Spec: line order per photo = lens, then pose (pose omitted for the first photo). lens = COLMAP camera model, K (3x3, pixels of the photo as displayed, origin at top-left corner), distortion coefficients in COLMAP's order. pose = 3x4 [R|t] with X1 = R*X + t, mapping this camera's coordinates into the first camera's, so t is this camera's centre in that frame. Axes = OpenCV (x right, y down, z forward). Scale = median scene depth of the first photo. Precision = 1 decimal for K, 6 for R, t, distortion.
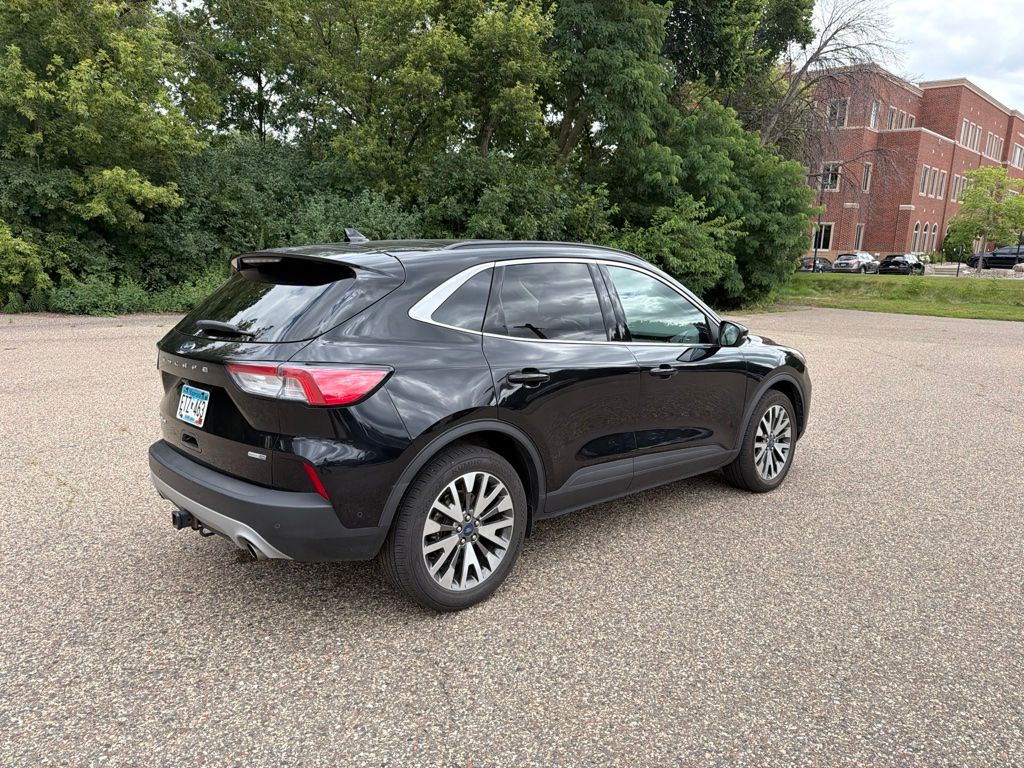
lens RADIAL K [[722.0, 0, 519.8], [0, 722.0, 389.0], [0, 0, 1]] dist [0.016123, -0.023205]
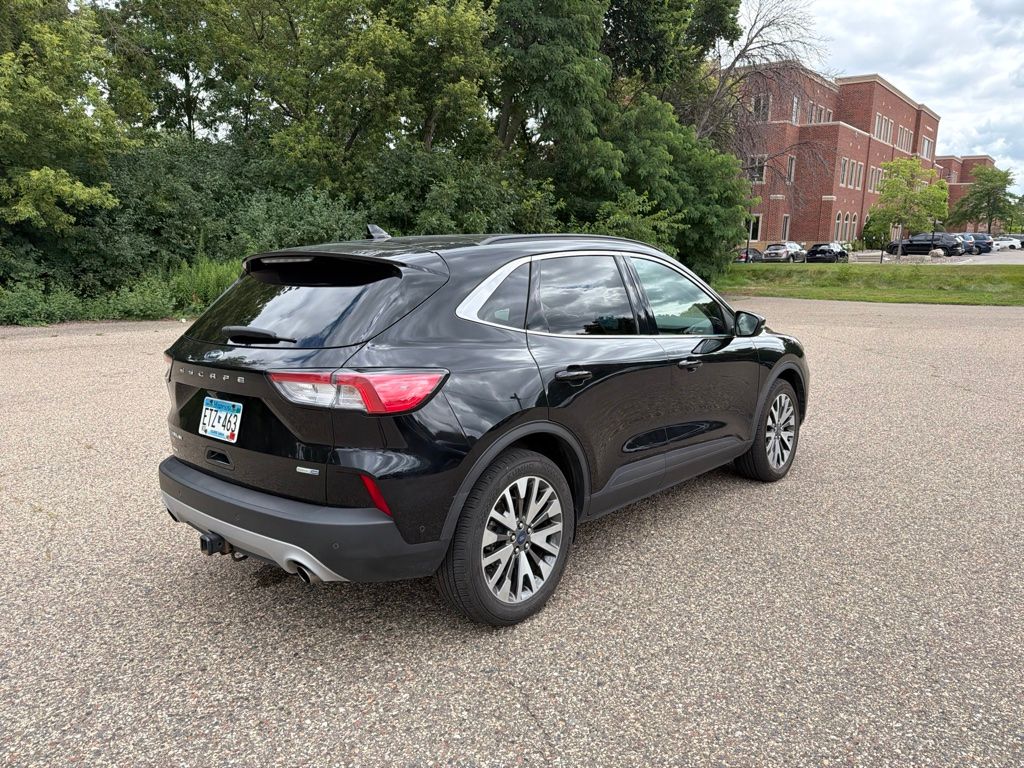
lens RADIAL K [[722.0, 0, 519.6], [0, 722.0, 380.5], [0, 0, 1]] dist [0.016123, -0.023205]
pose [[0.995592, -0.036931, 0.086219, -0.087370], [0.037482, 0.999286, -0.004785, -0.004459], [-0.085980, 0.007996, 0.996265, 0.030624]]
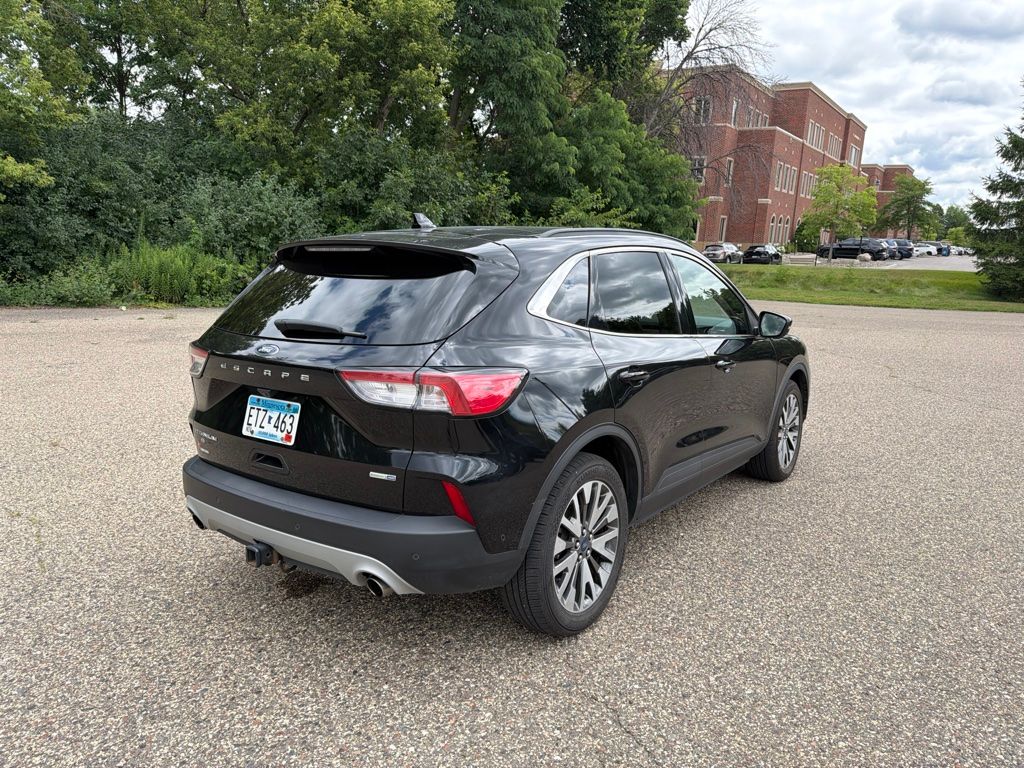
lens RADIAL K [[722.0, 0, 521.2], [0, 722.0, 386.1], [0, 0, 1]] dist [0.016123, -0.023205]
pose [[0.983982, -0.028420, 0.175987, -0.179693], [0.026509, 0.999561, 0.013206, -0.011326], [-0.176285, -0.008329, 0.984304, 0.068522]]
